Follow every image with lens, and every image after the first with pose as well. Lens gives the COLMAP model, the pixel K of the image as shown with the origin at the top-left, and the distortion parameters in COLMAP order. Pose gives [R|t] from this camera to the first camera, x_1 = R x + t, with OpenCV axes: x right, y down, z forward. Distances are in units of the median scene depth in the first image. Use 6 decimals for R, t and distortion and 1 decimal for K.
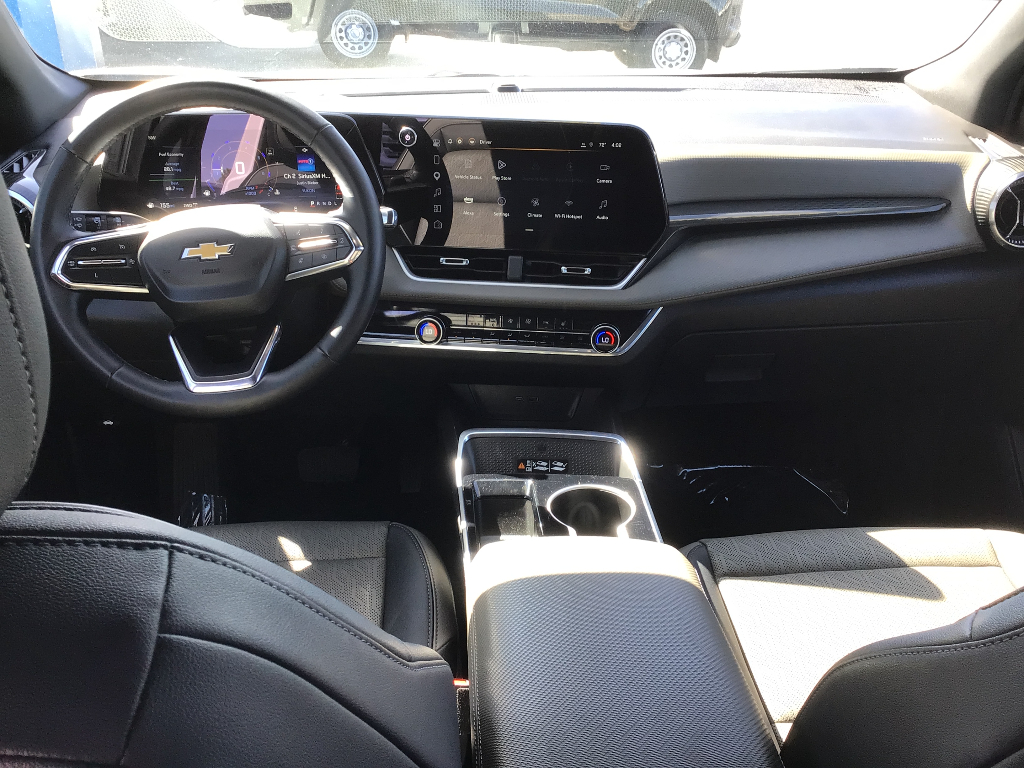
lens RADIAL K [[898.9, 0, 512.0], [0, 898.9, 384.0], [0, 0, 1]] dist [0.034045, -0.003961]
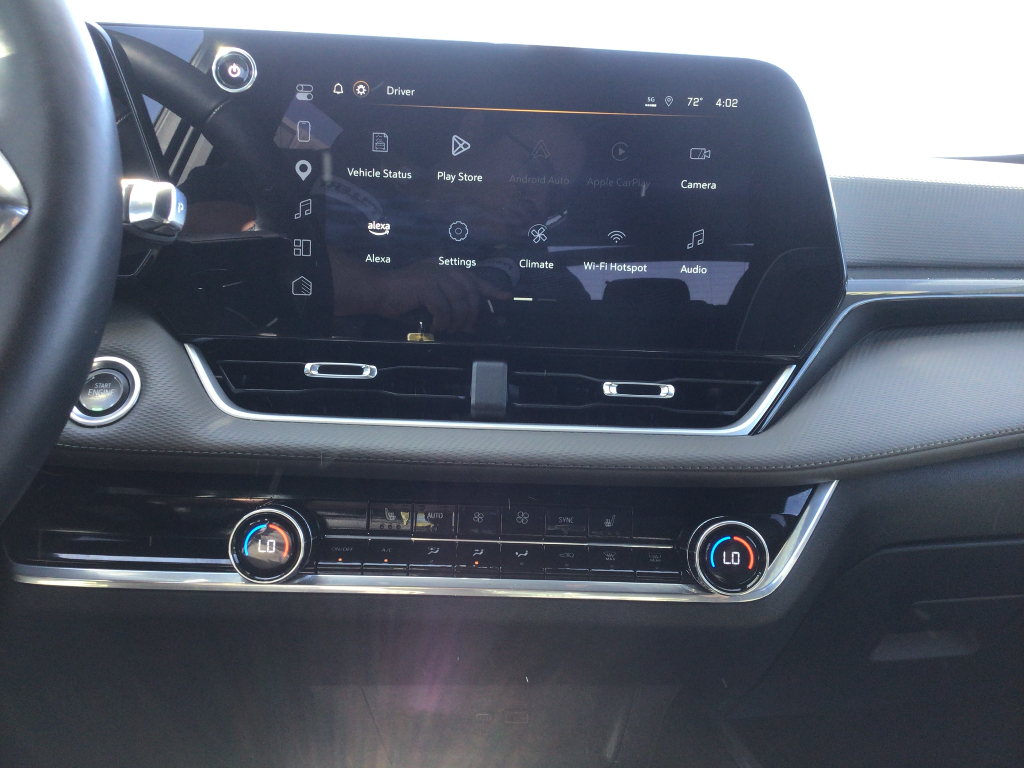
lens RADIAL K [[898.9, 0, 512.0], [0, 898.9, 384.0], [0, 0, 1]] dist [0.034045, -0.003961]
pose [[0.989136, 0.009519, 0.146694, -0.047788], [0.031567, 0.960867, -0.275205, -0.016594], [-0.143573, 0.276846, 0.950128, 0.613261]]
